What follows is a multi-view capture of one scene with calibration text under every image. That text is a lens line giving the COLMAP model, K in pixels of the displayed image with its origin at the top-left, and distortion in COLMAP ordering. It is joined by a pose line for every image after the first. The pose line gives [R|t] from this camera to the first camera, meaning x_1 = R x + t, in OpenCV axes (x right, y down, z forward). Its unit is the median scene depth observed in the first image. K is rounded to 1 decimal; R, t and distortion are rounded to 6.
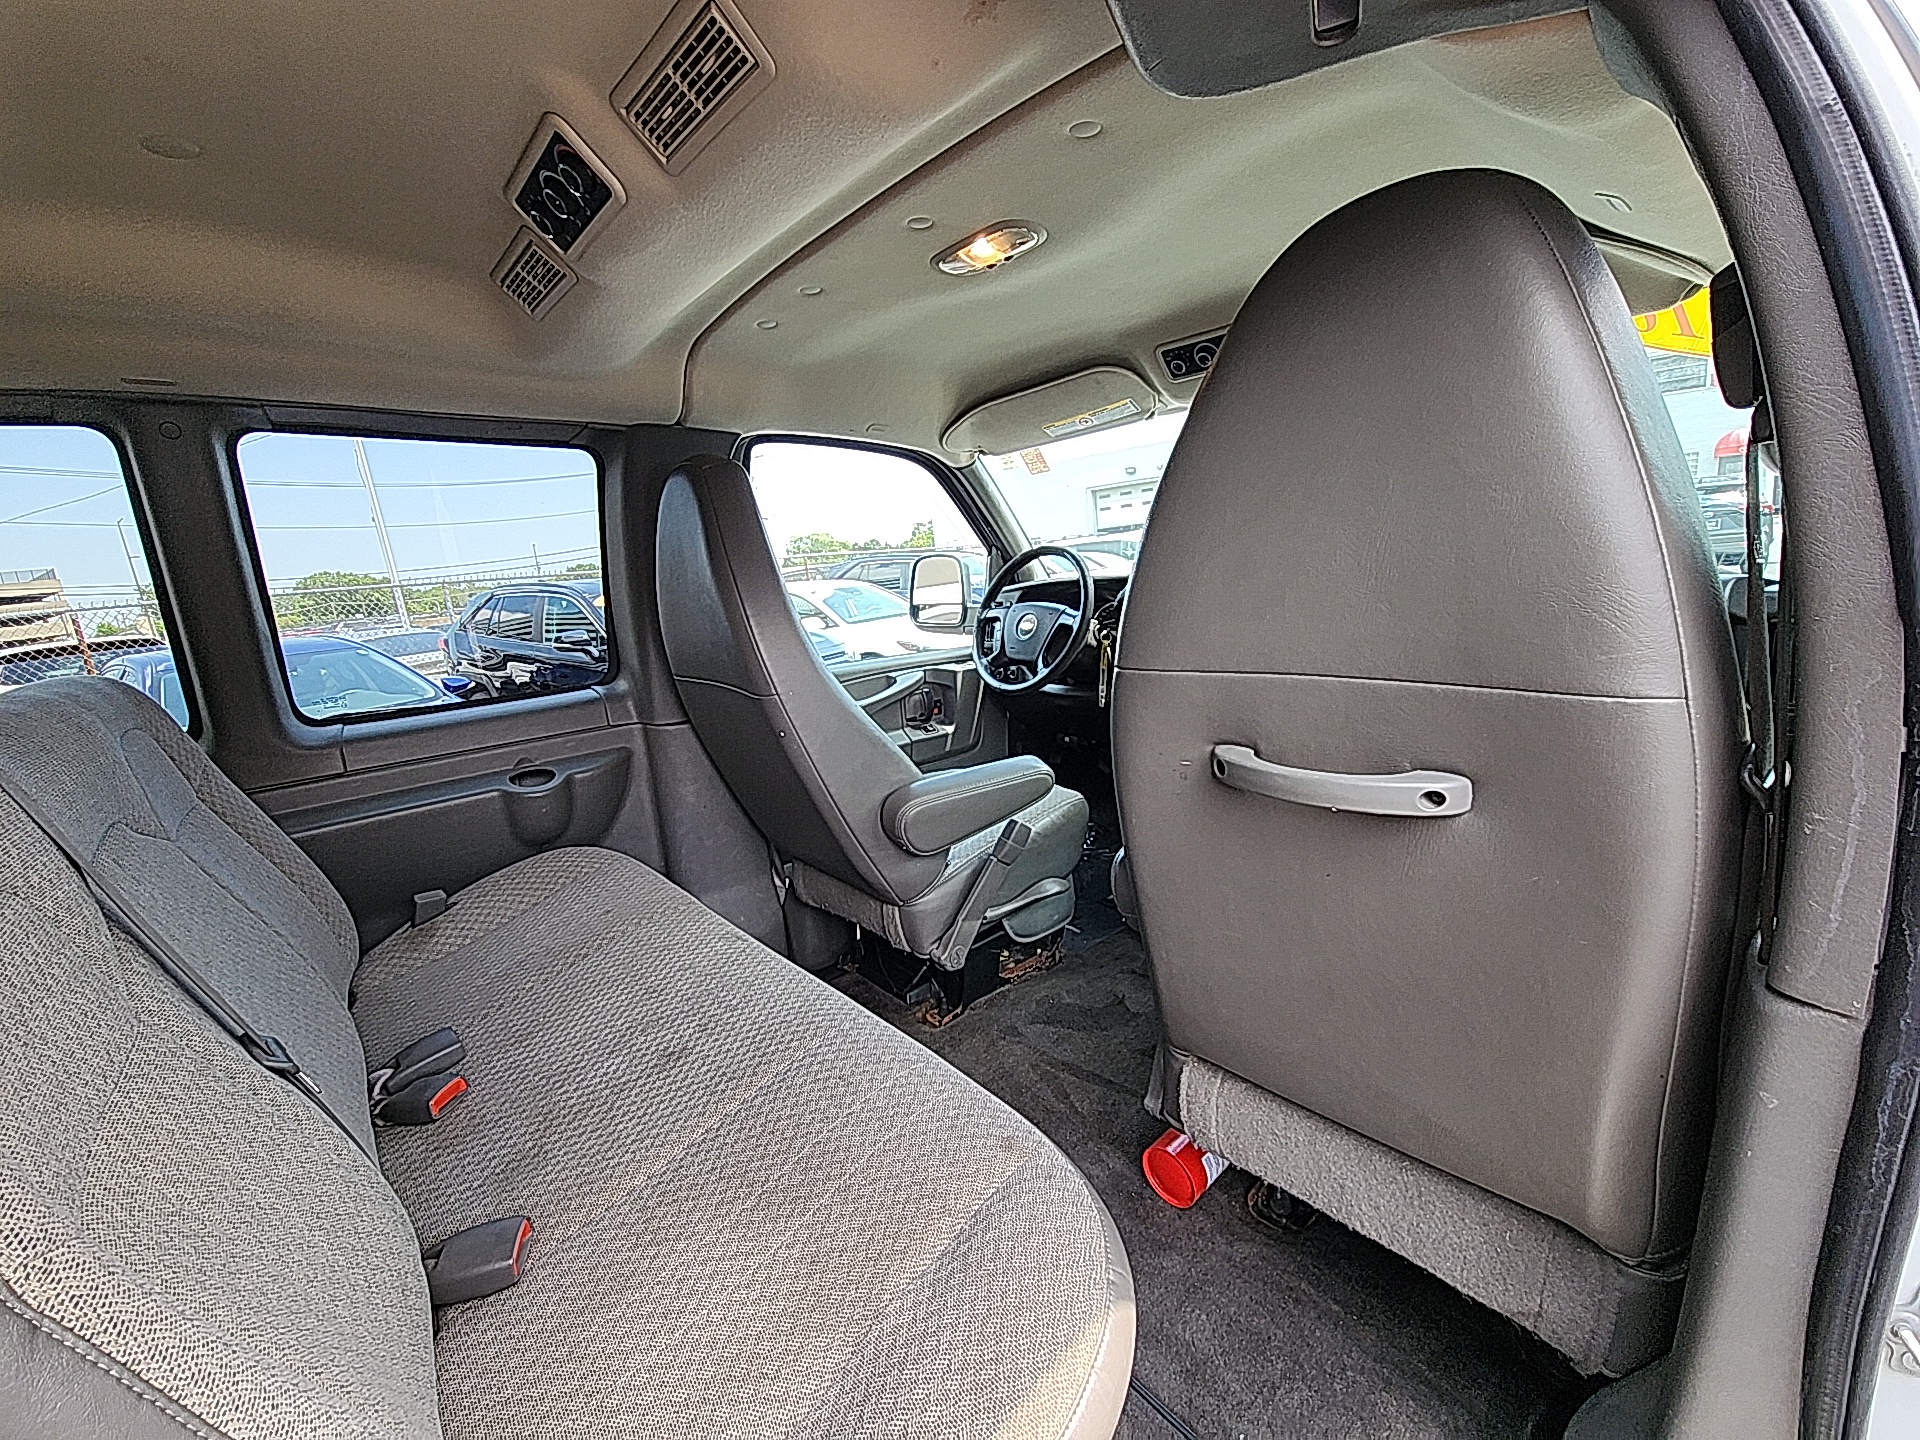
lens RADIAL K [[778.5, 0, 958.7], [0, 778.5, 735.1], [0, 0, 1]] dist [0.014079, -0.012959]
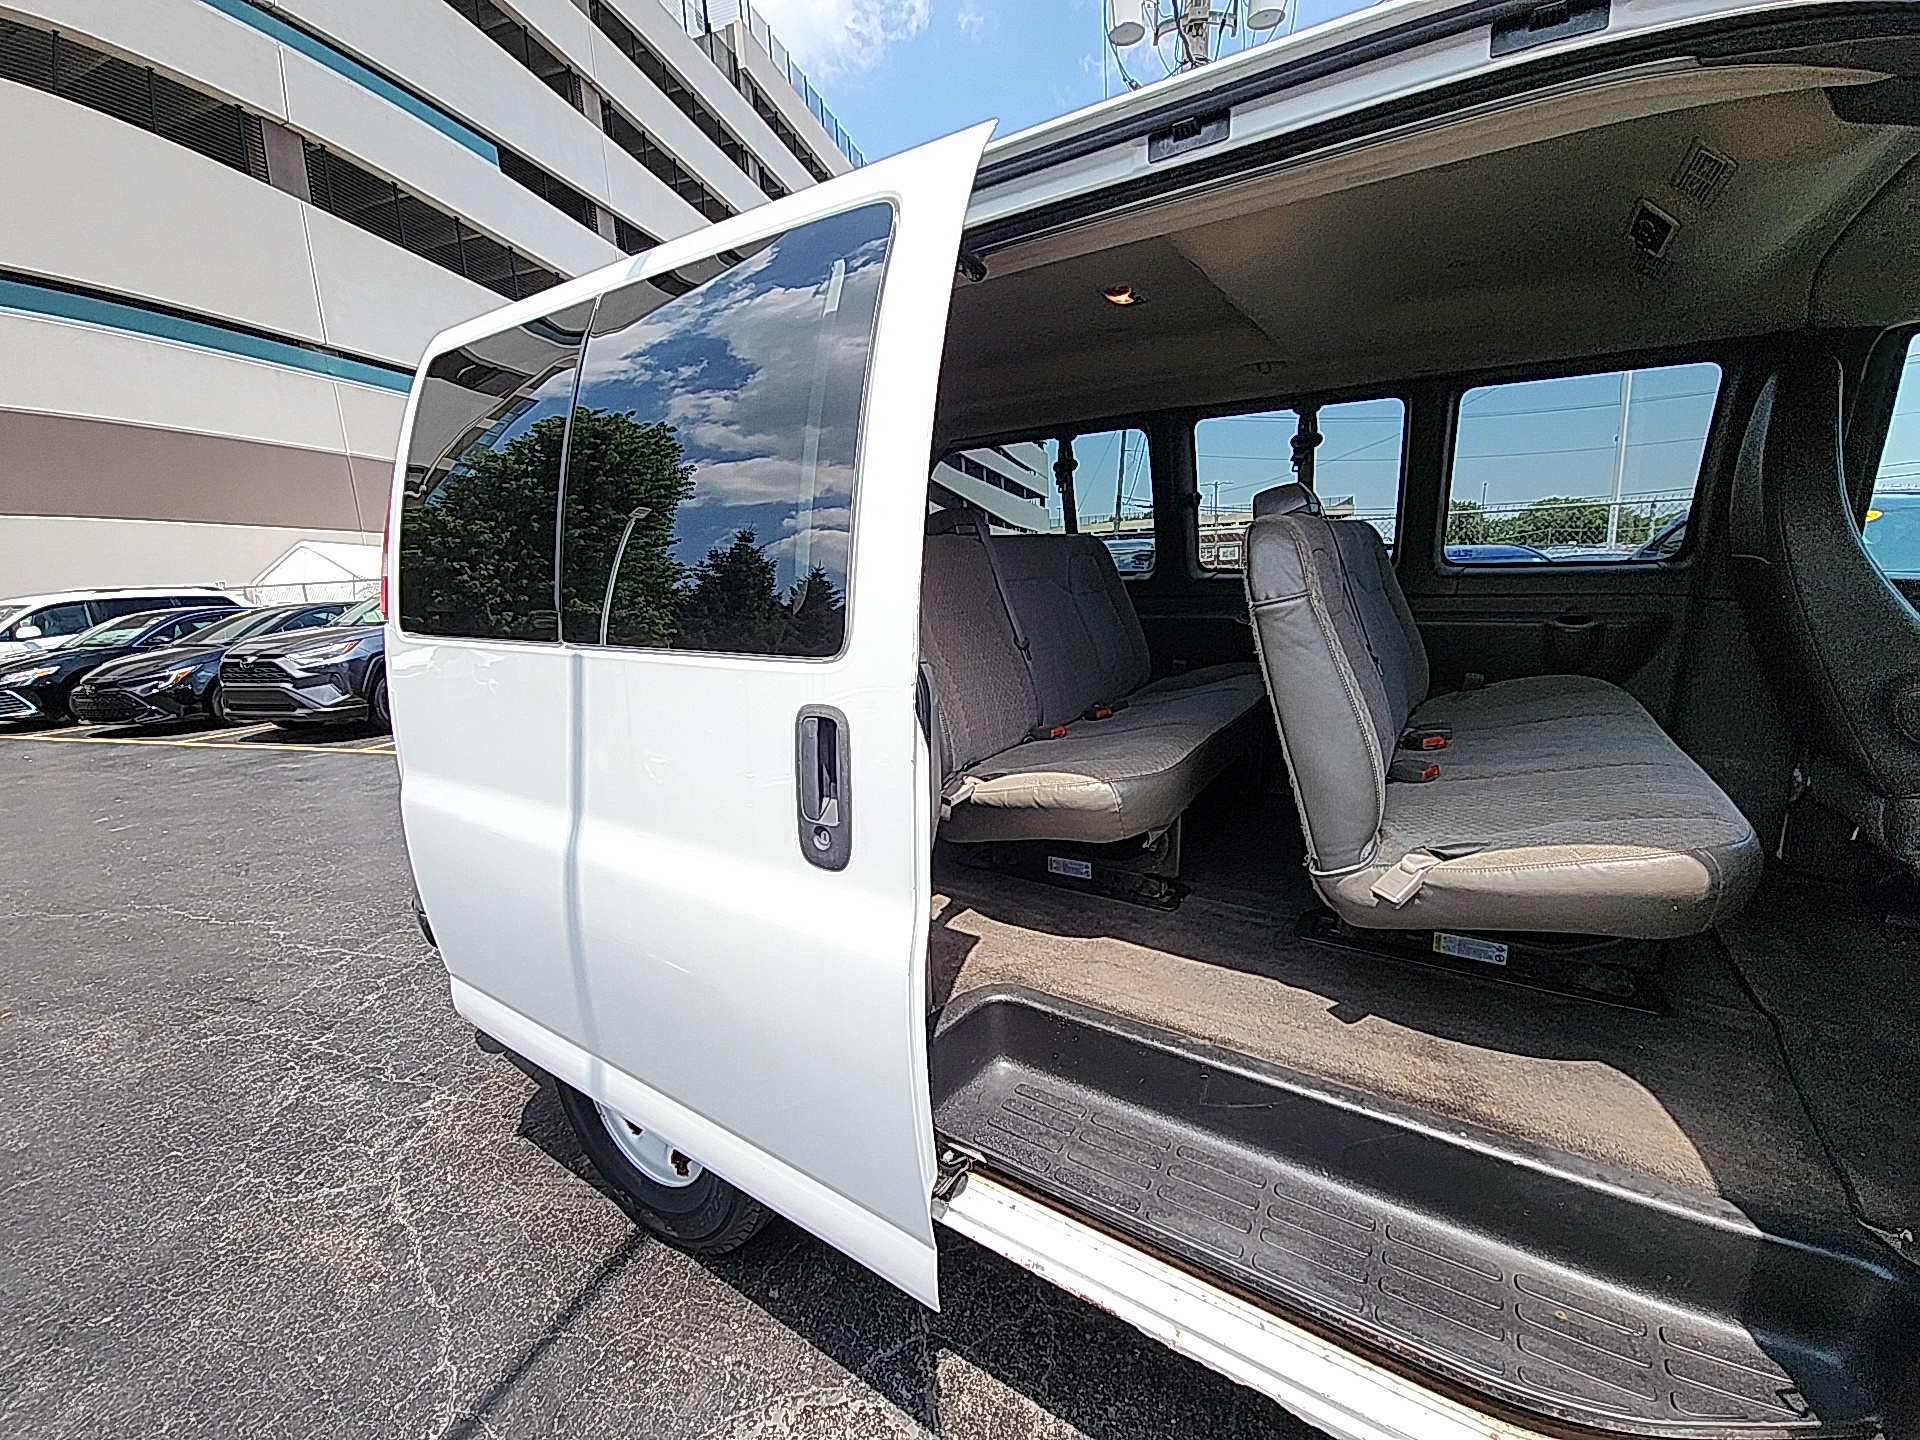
lens RADIAL K [[778.5, 0, 958.7], [0, 778.5, 735.1], [0, 0, 1]] dist [0.014079, -0.012959]
pose [[0.265807, 0.272114, -0.924825, 0.578303], [-0.187846, 0.955567, 0.227170, 0.163546], [0.945548, 0.113341, 0.305112, -0.500304]]
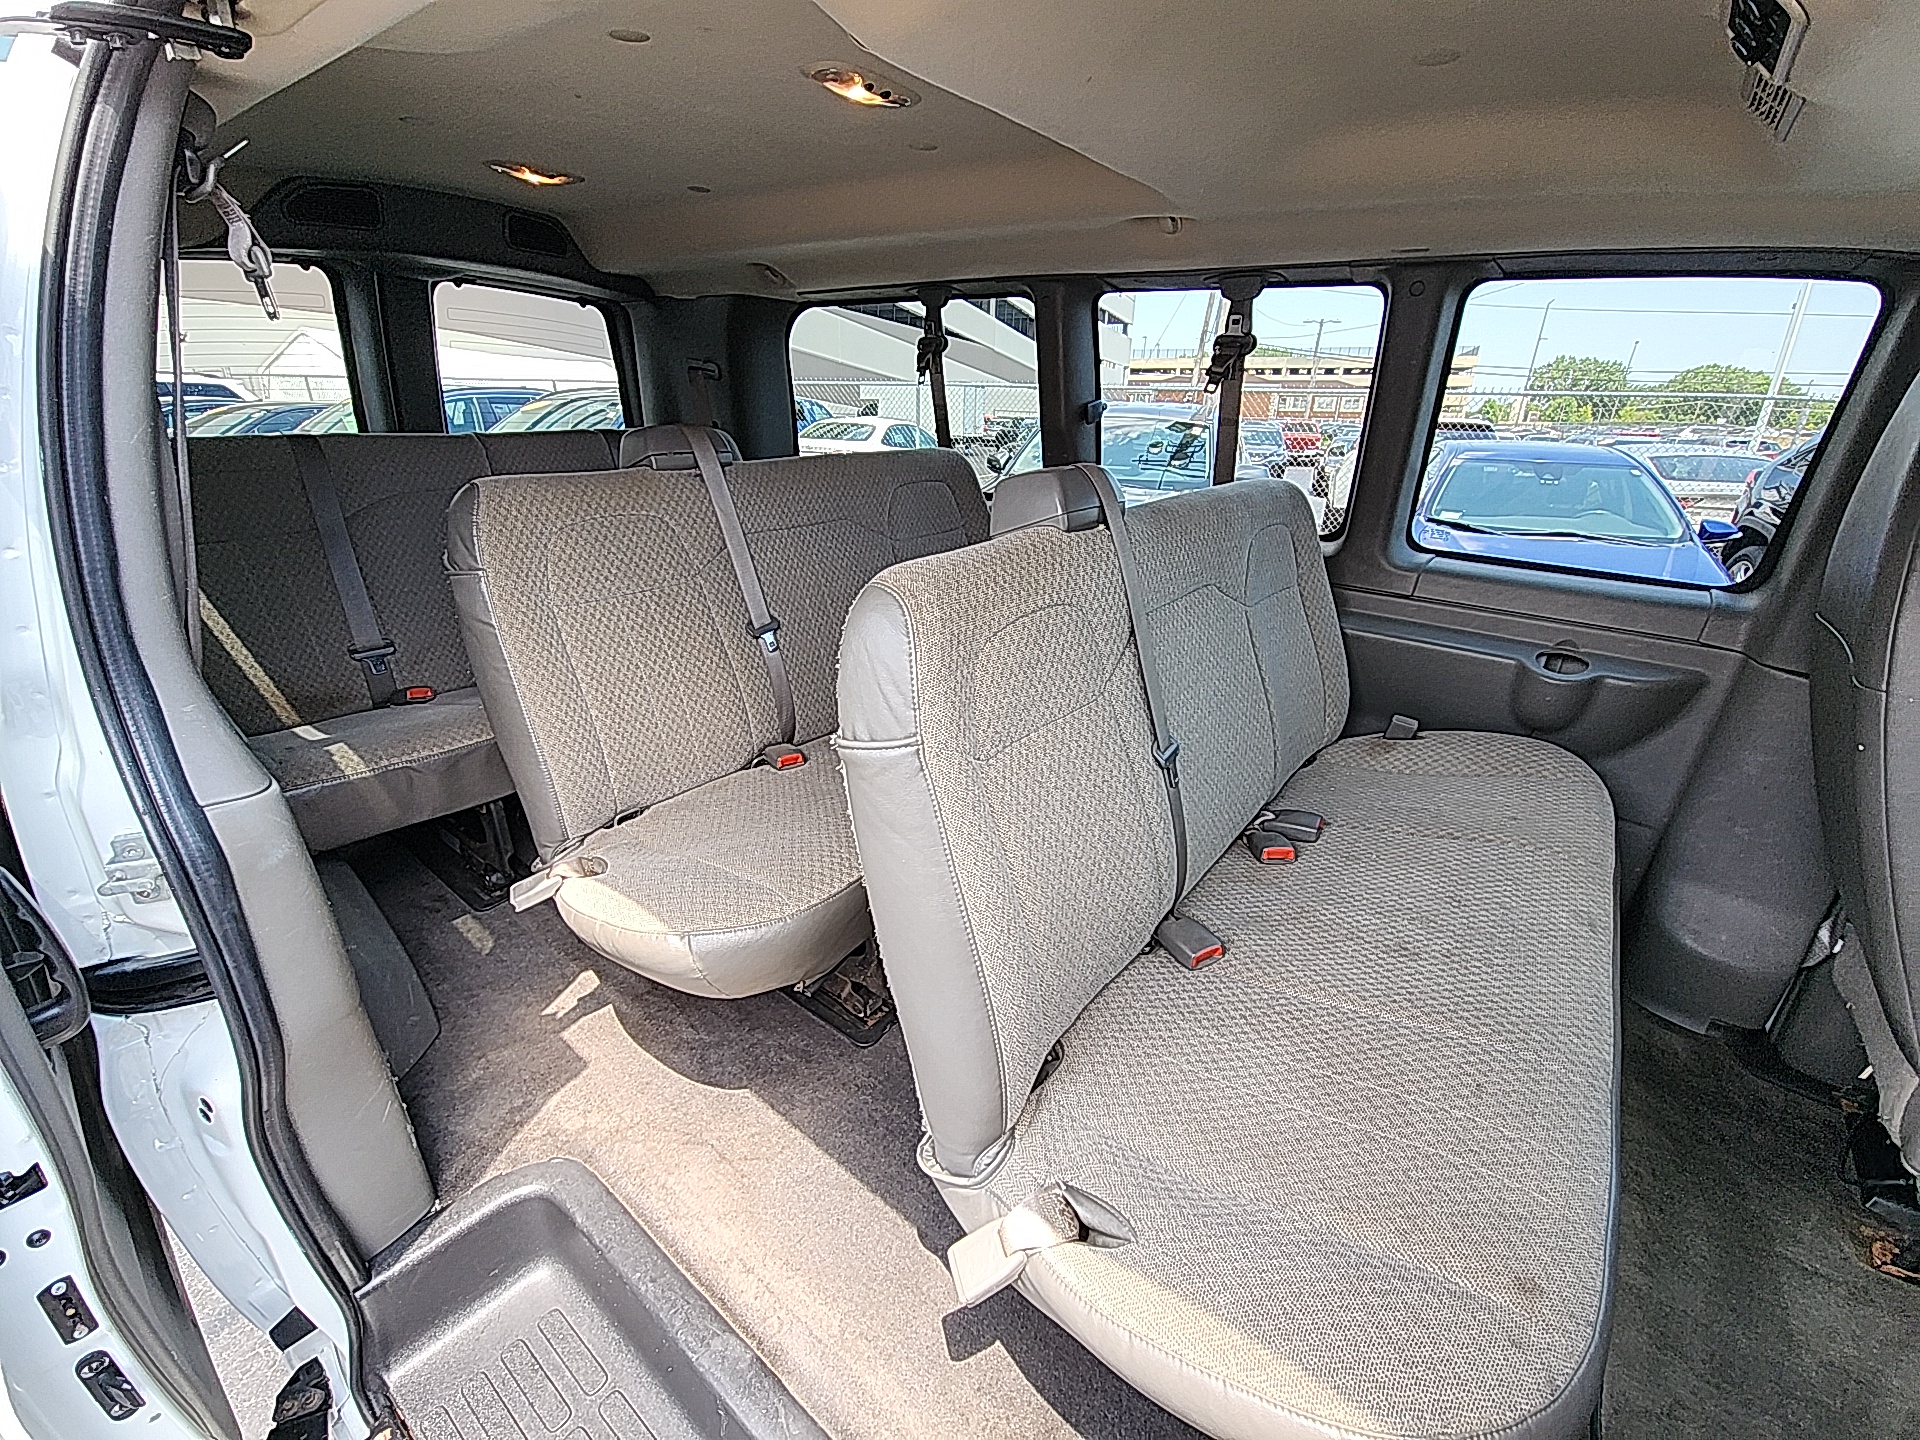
lens RADIAL K [[778.5, 0, 958.7], [0, 778.5, 735.1], [0, 0, 1]] dist [0.014079, -0.012959]
pose [[0.178618, 0.471260, -0.863718, 0.212015], [-0.252937, 0.870326, 0.422558, -0.097410], [0.950851, 0.142990, 0.274655, 0.062812]]
